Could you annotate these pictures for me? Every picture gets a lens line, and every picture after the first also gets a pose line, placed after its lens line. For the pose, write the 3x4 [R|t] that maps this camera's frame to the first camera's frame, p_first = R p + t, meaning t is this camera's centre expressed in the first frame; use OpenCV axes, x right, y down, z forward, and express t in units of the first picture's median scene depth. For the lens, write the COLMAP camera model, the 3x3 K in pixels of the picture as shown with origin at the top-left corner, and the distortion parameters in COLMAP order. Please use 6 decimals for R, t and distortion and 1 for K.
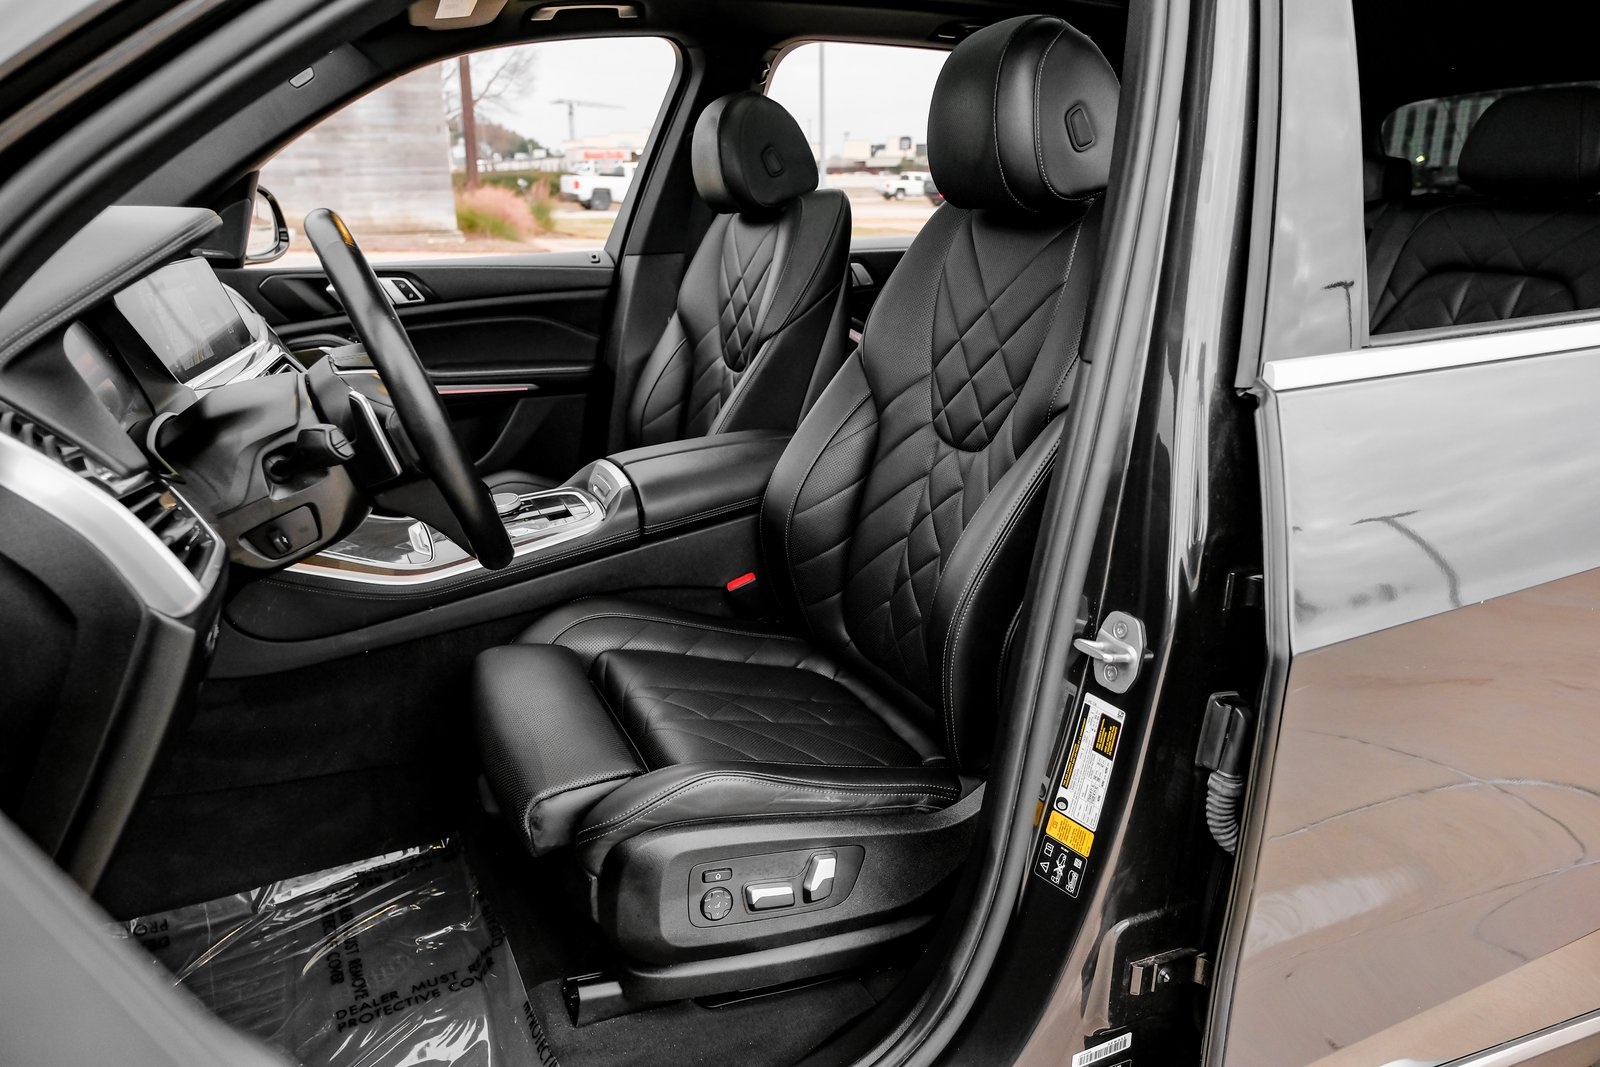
lens RADIAL K [[1111.1, 0, 807.3], [0, 1111.1, 540.0], [0, 0, 1]] dist [-0.008880, -0.006107]
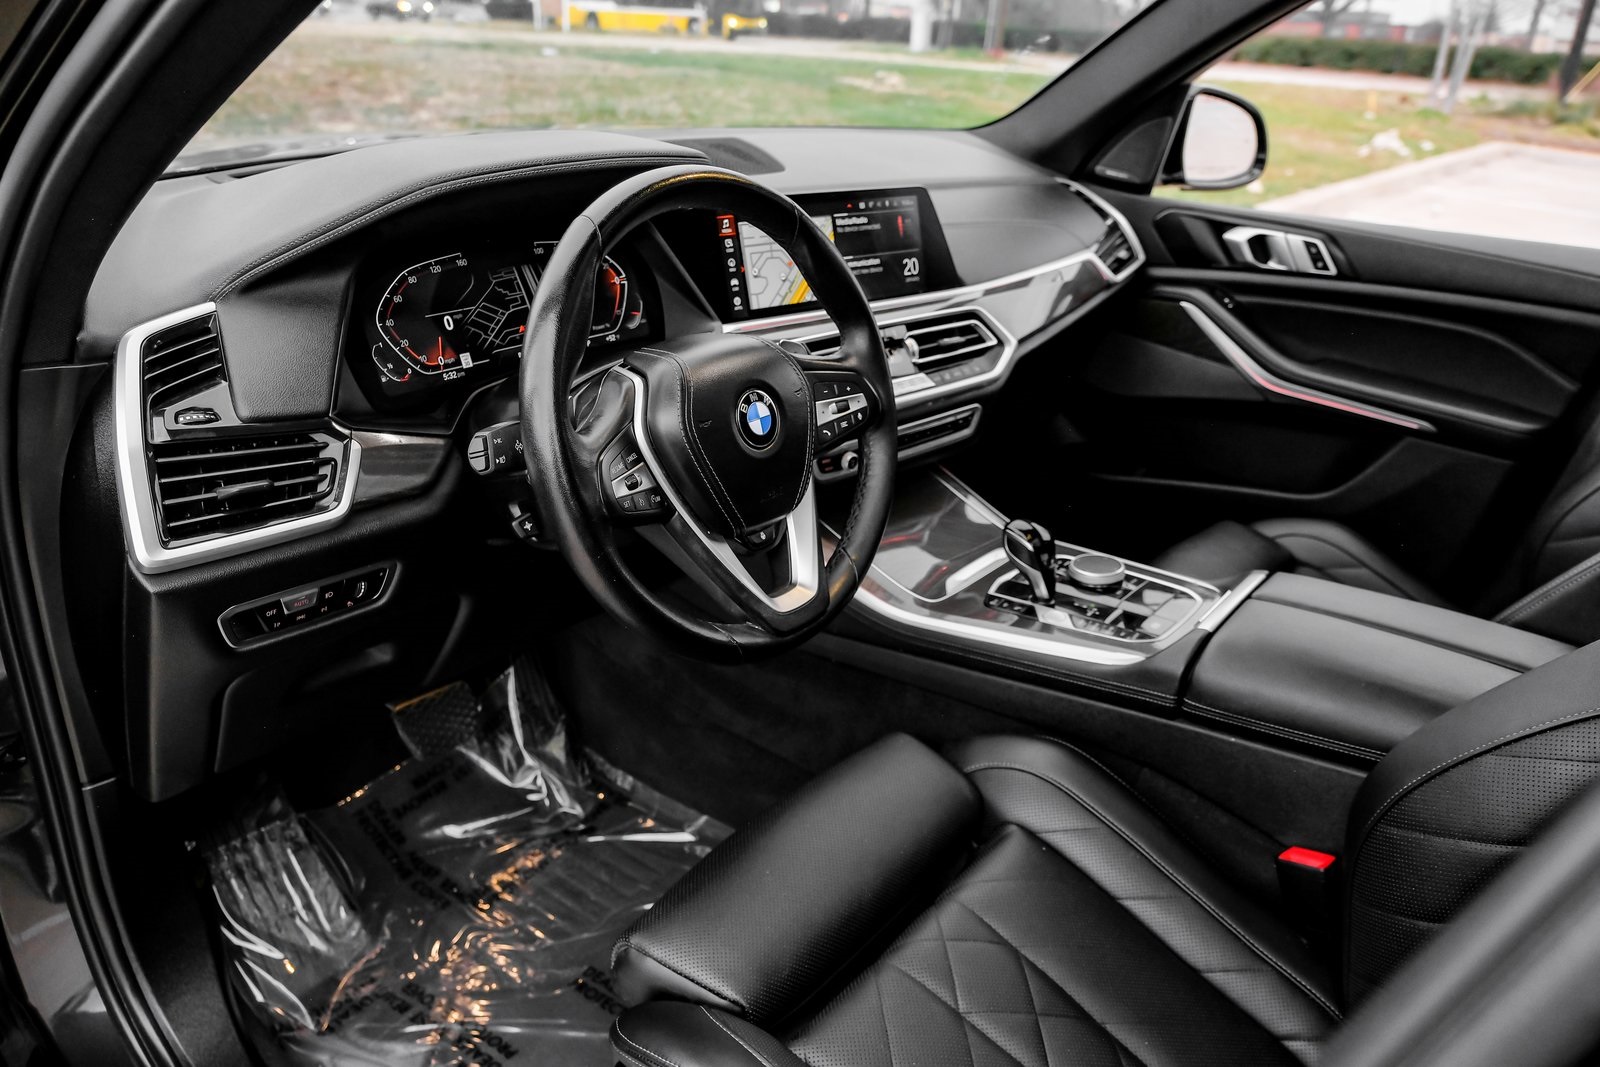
lens RADIAL K [[1111.1, 0, 807.3], [0, 1111.1, 540.0], [0, 0, 1]] dist [-0.008880, -0.006107]
pose [[0.449979, 0.404649, -0.796102, 0.325098], [-0.324352, 0.904630, 0.276480, -0.282414], [0.832054, 0.133807, 0.538313, 0.626494]]
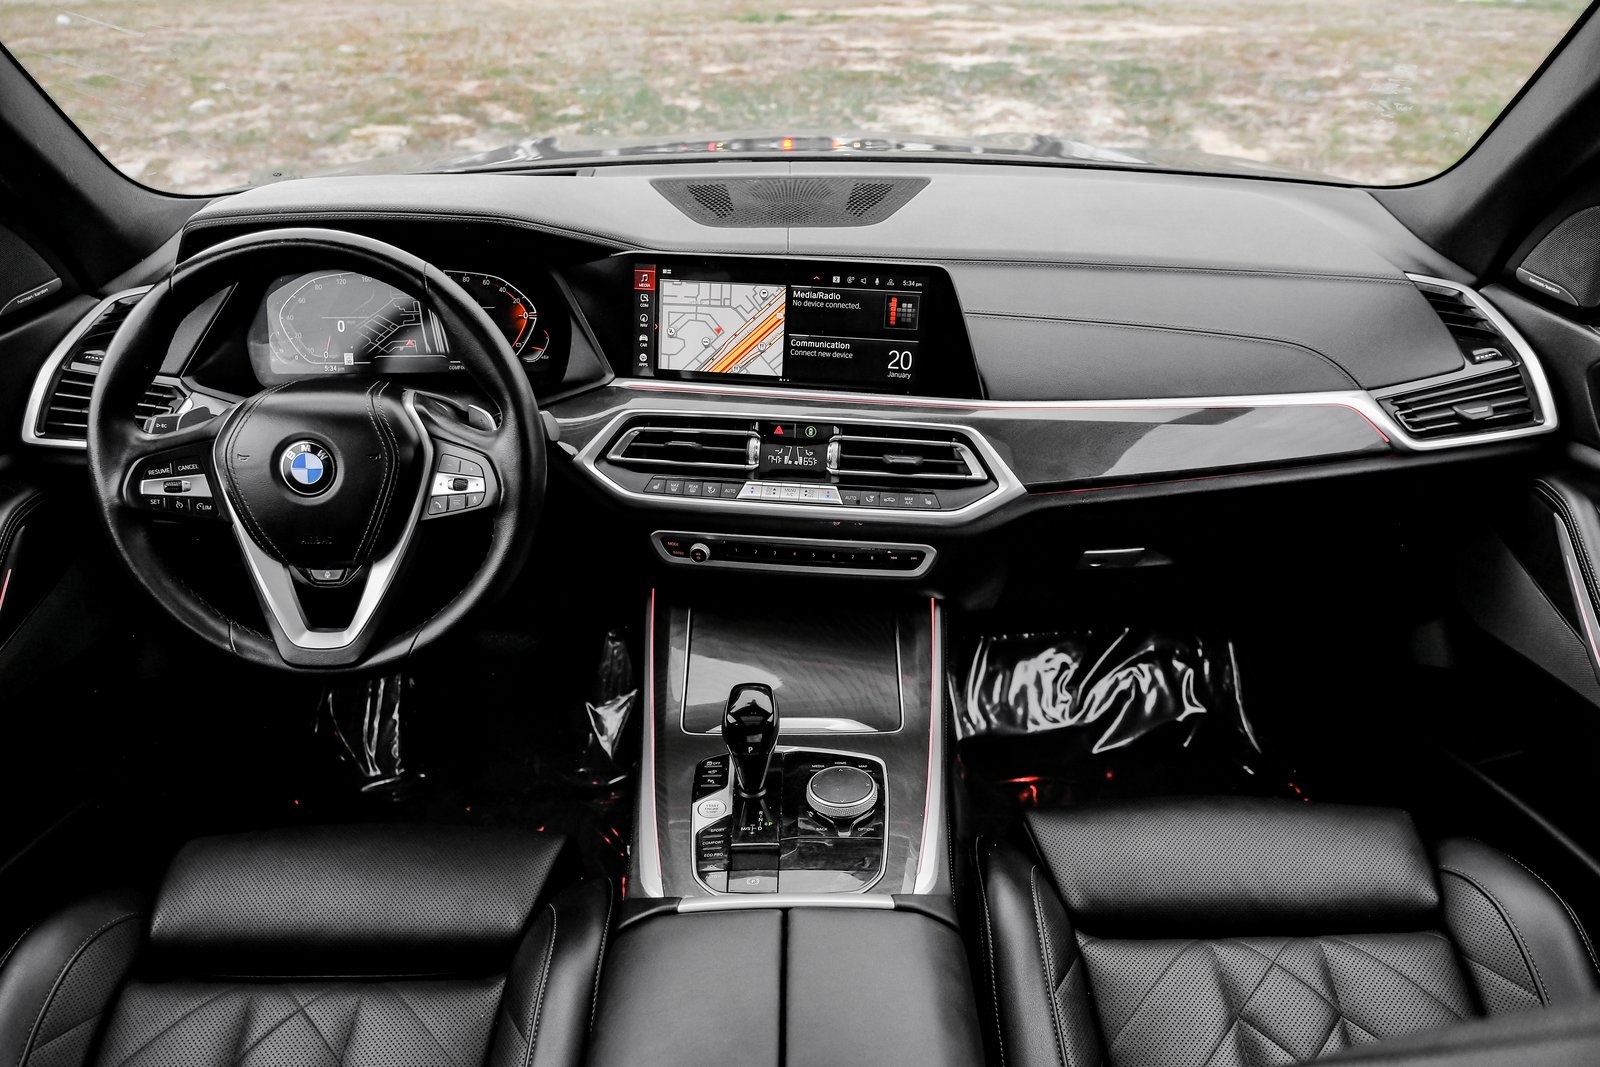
lens RADIAL K [[1111.1, 0, 807.3], [0, 1111.1, 540.0], [0, 0, 1]] dist [-0.008880, -0.006107]
pose [[-0.405853, 0.439820, -0.801150, 0.211510], [-0.276660, 0.776340, 0.566353, -0.622954], [0.871058, 0.451502, -0.193399, 1.415127]]
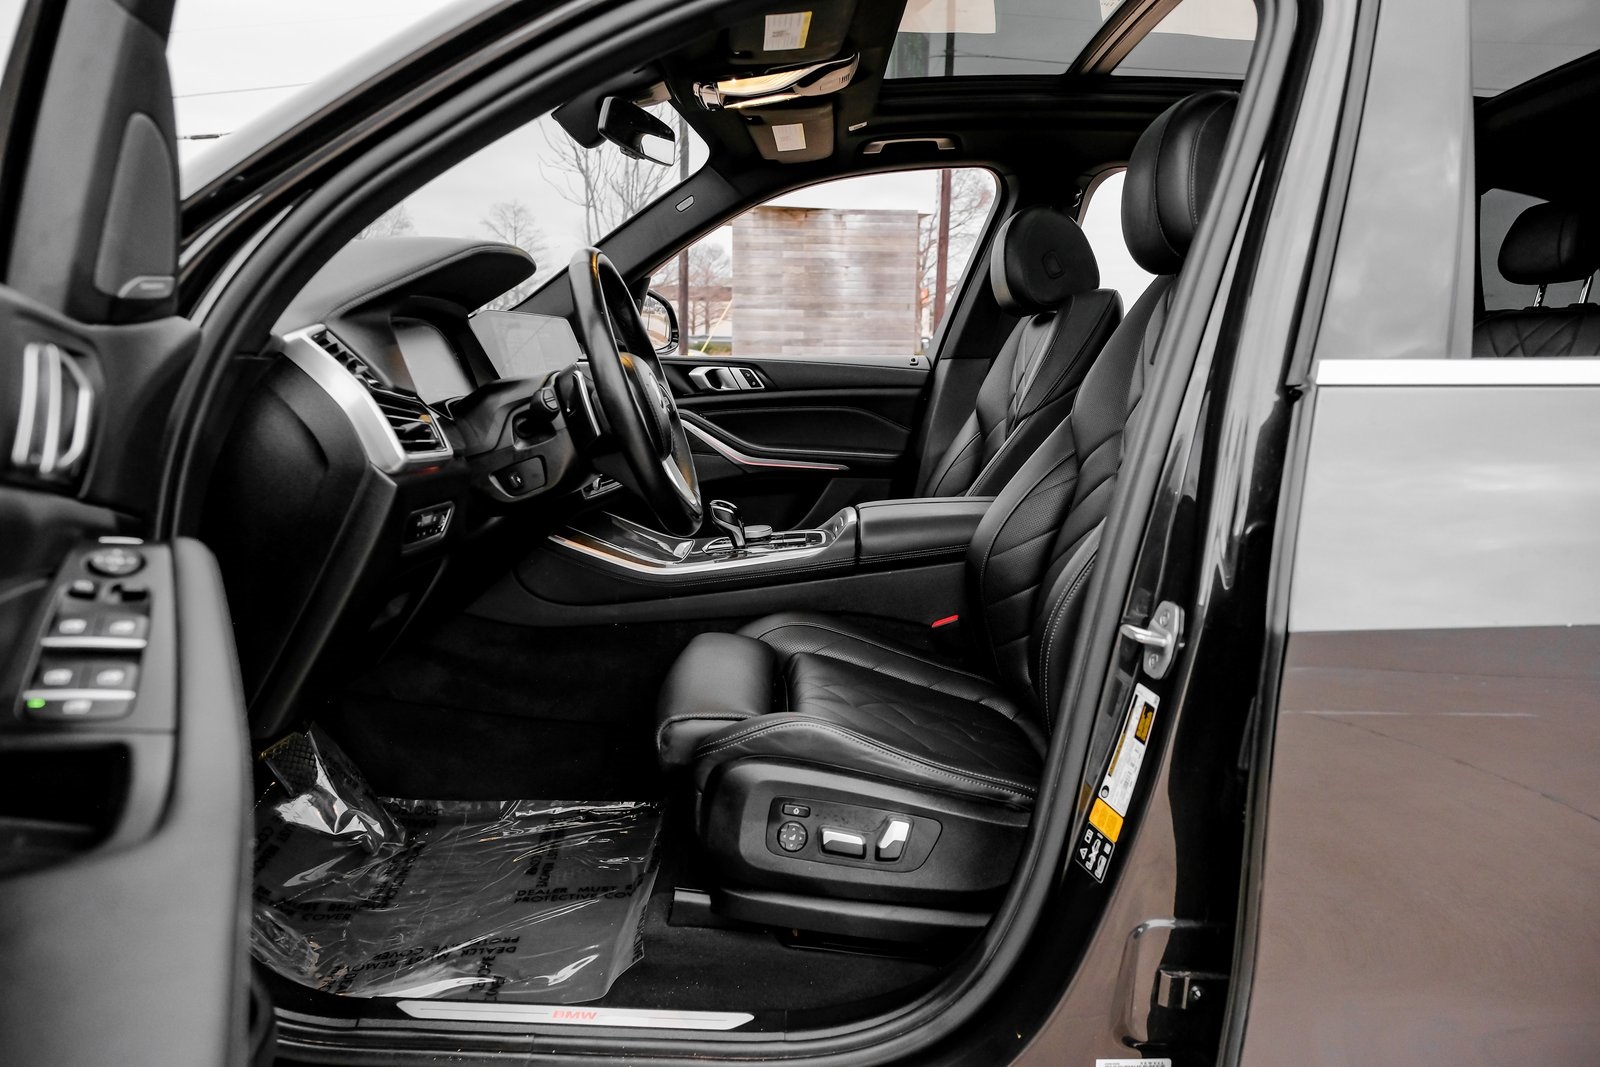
lens RADIAL K [[1110.0, 0, 798.1], [0, 1110.0, 539.6], [0, 0, 1]] dist [-0.002696, -0.001597]
pose [[0.914596, 0.087525, -0.394783, 0.331539], [-0.148406, 0.980820, -0.126361, 0.169897], [0.376152, 0.174158, 0.910043, -0.069806]]
